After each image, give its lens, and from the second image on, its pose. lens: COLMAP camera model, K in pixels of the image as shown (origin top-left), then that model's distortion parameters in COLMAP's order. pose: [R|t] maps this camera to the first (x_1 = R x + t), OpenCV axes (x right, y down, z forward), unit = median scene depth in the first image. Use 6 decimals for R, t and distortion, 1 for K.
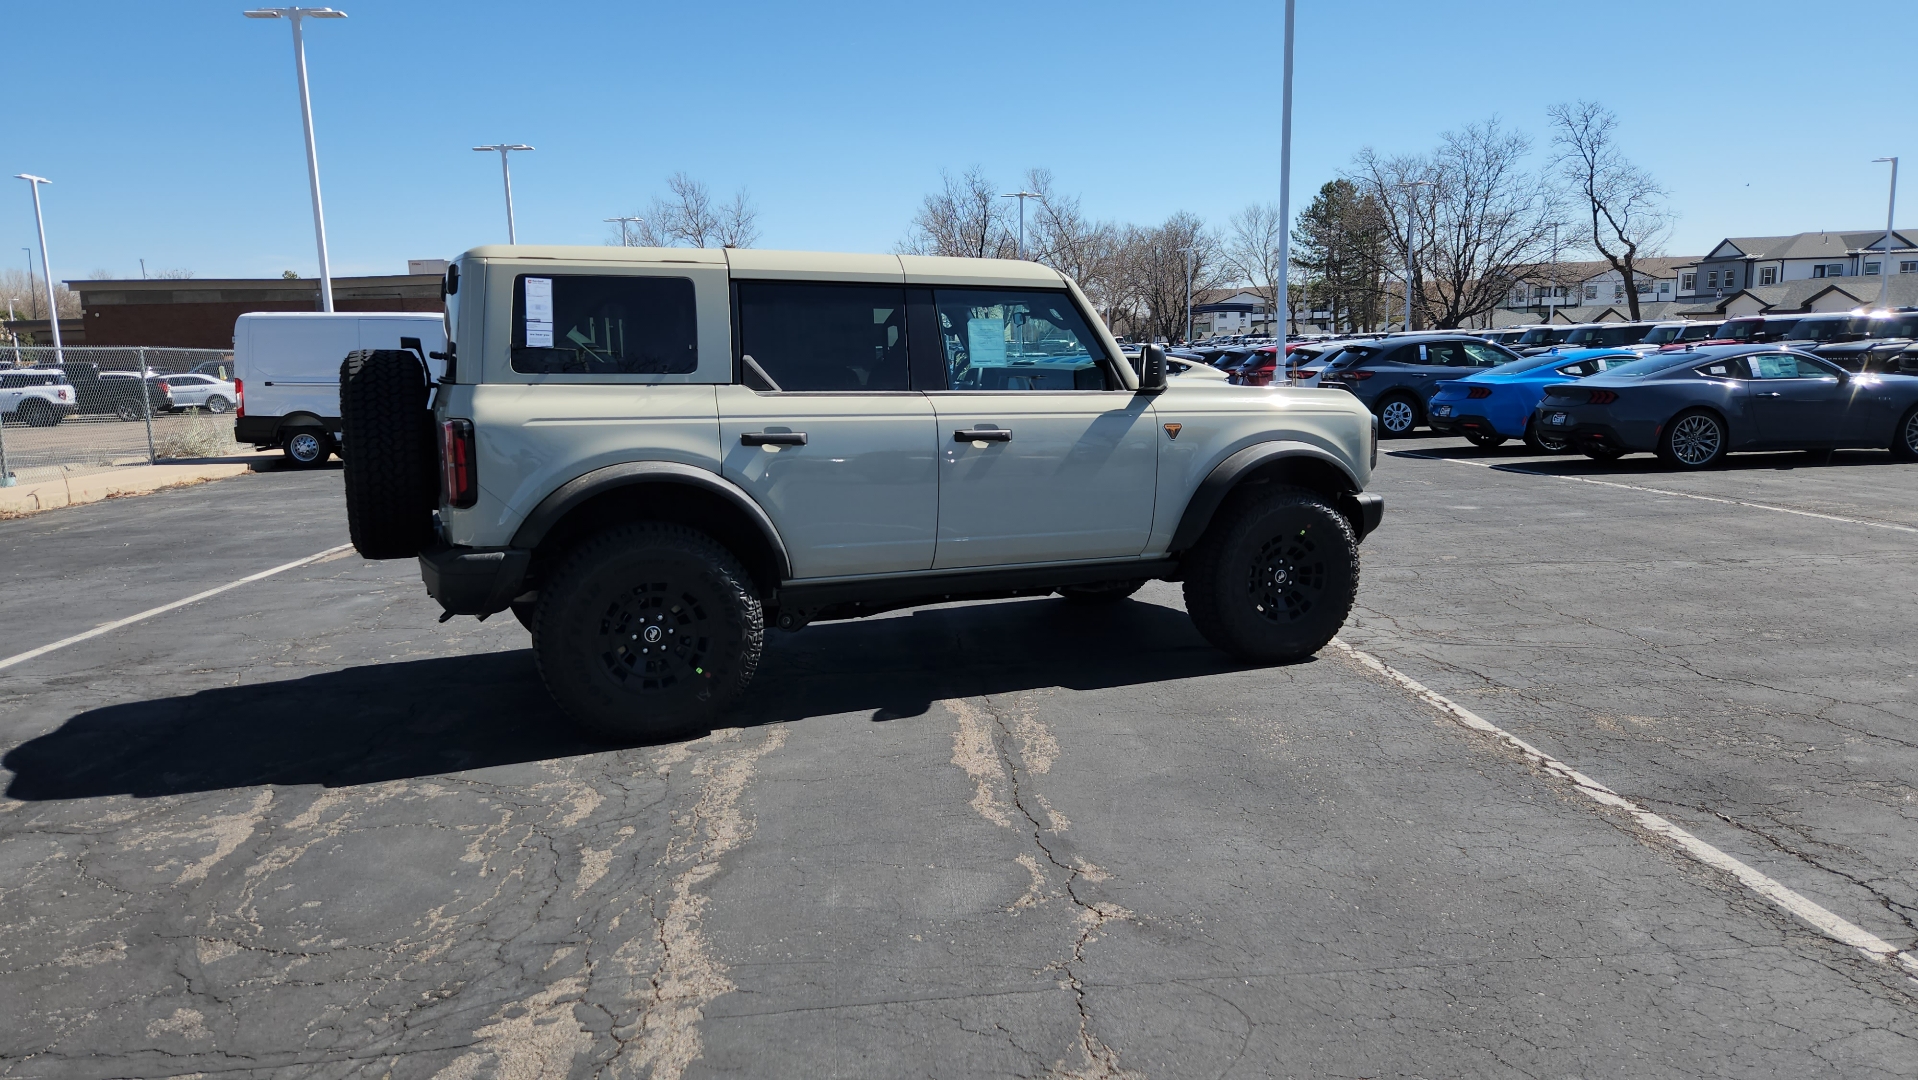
lens RADIAL K [[1285.2, 0, 942.1], [0, 1285.2, 530.8], [0, 0, 1]] dist [0.073255, -0.059832]
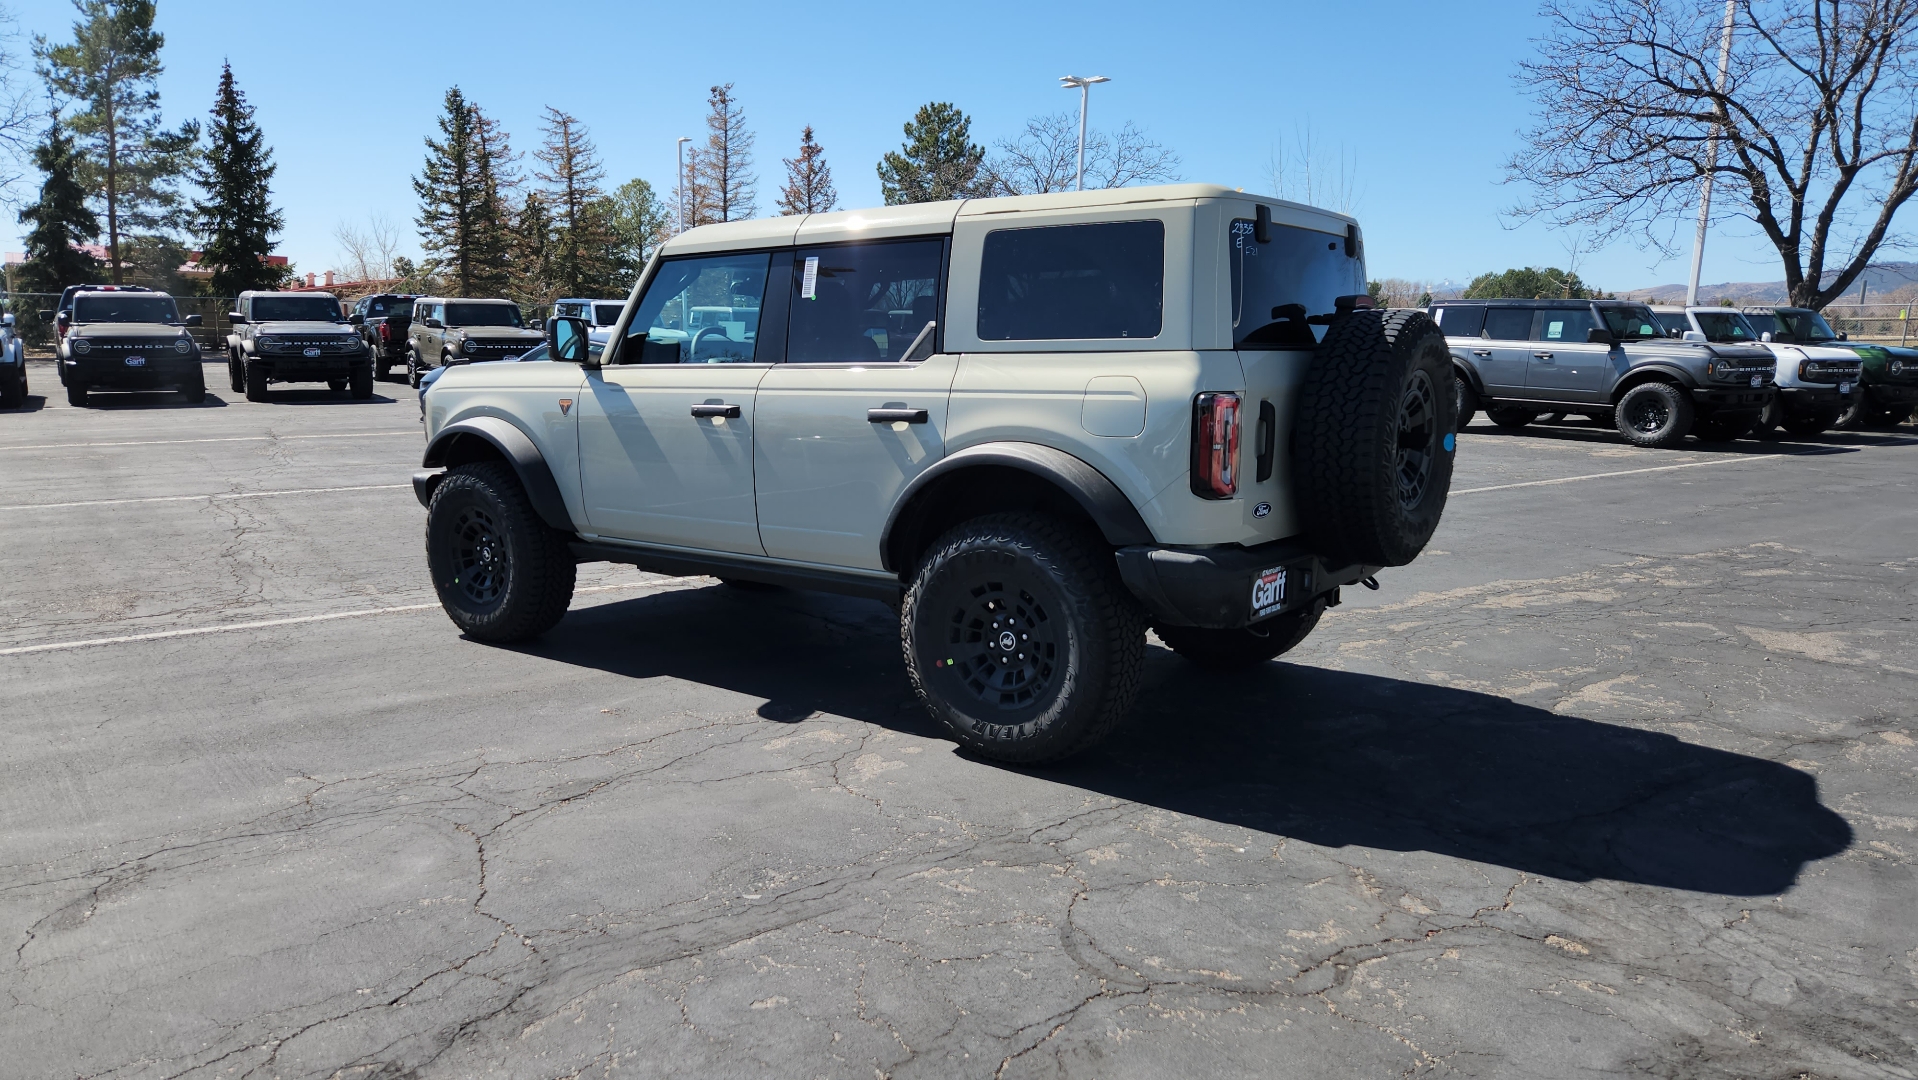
lens RADIAL K [[1282.9, 0, 925.8], [0, 1282.9, 545.1], [0, 0, 1]] dist [0.070003, -0.053369]
pose [[-0.505112, -0.121401, 0.854473, -1.053902], [0.117268, 0.971221, 0.207310, -0.209393], [-0.855050, 0.204917, -0.476339, 1.757484]]
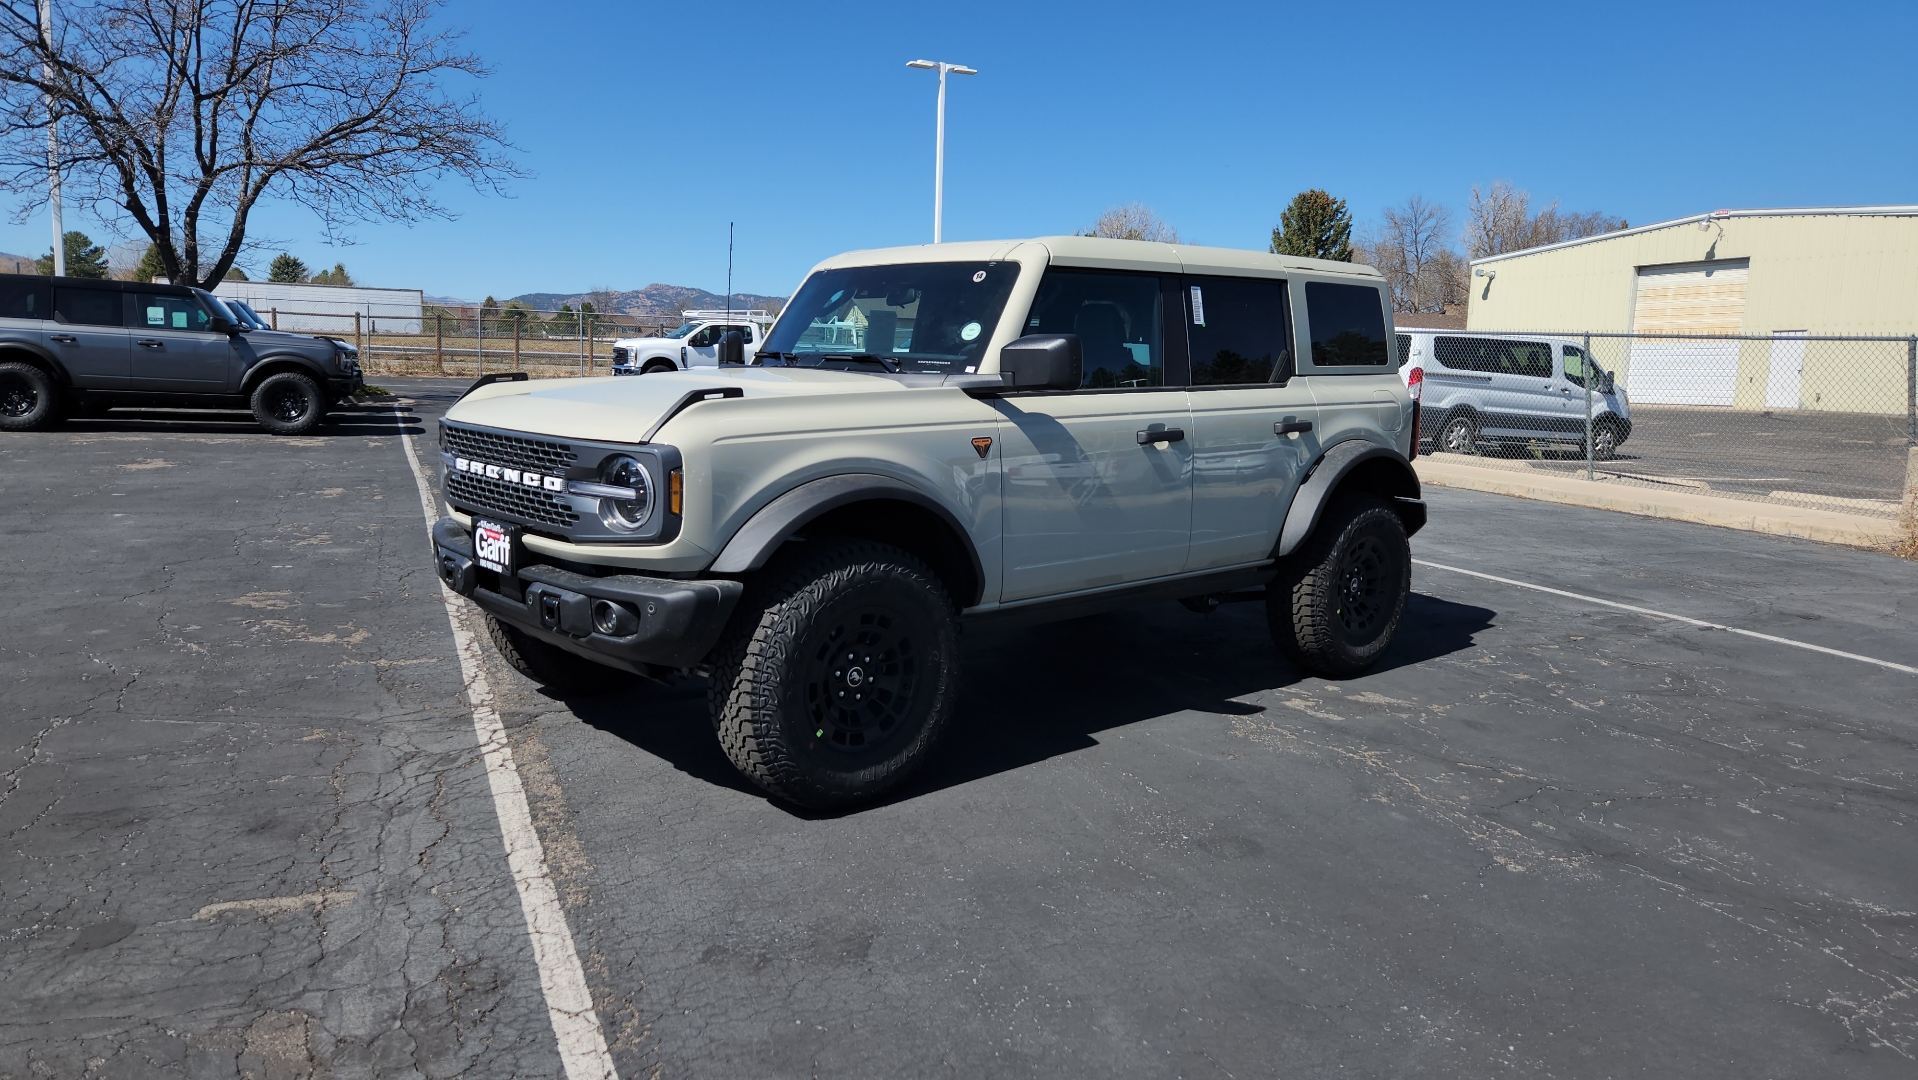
lens RADIAL K [[1285.2, 0, 926.4], [0, 1285.2, 530.8], [0, 0, 1]] dist [0.073255, -0.059832]
pose [[-0.946655, 0.033609, -0.320490, 0.389153], [-0.055554, 0.962635, 0.265043, -0.303826], [0.317423, 0.268709, -0.909417, 2.256755]]
